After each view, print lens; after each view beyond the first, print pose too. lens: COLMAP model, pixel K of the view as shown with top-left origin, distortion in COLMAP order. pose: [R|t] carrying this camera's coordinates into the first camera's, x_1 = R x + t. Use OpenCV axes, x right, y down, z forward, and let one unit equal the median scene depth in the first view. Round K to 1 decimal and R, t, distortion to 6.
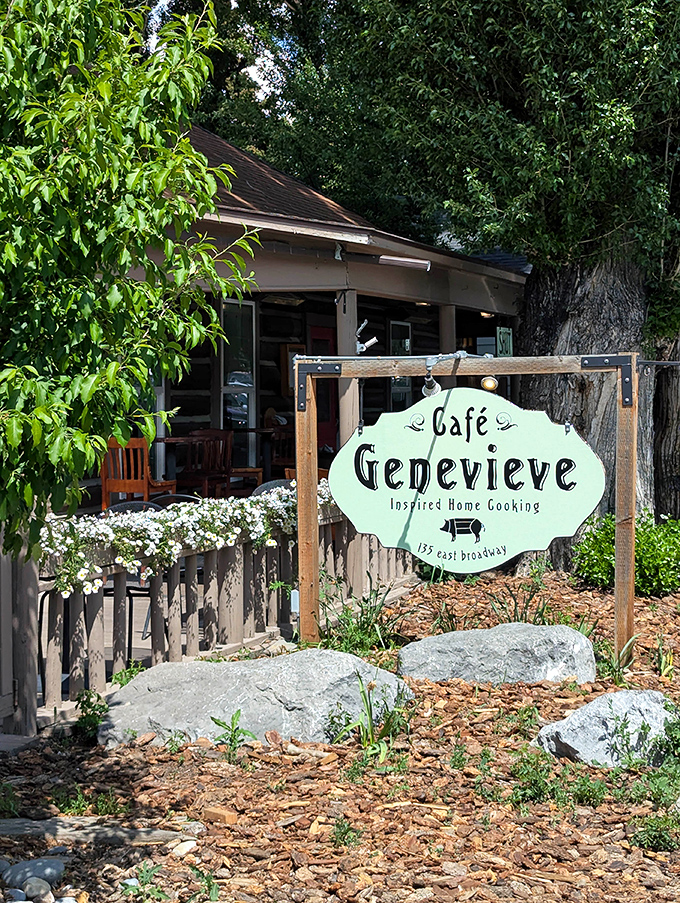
lens RADIAL K [[1262.9, 0, 339.5], [0, 1262.9, 449.4], [0, 0, 1]] dist [-0.022269, 0.000000]
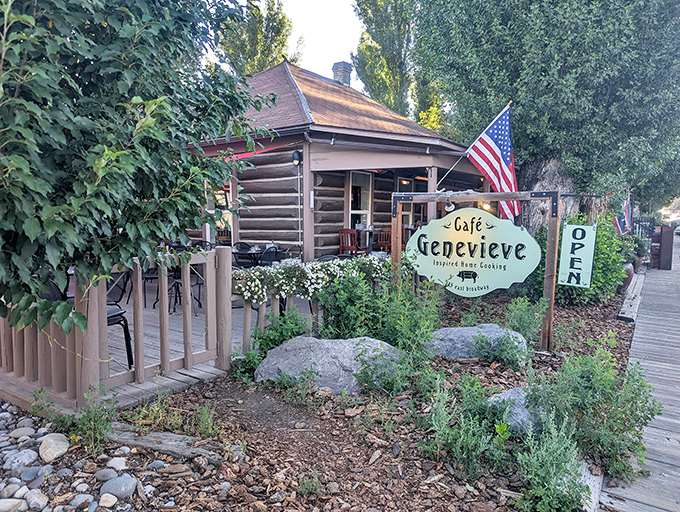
lens RADIAL K [[474.1, 0, 340.4], [0, 474.1, 260.1], [0, 0, 1]] dist [0.004787, 0.000855]
pose [[0.976469, 0.034269, -0.212917, 0.058713], [-0.022155, 0.998011, 0.059027, -0.004672], [0.214516, -0.052921, 0.975286, 0.197133]]
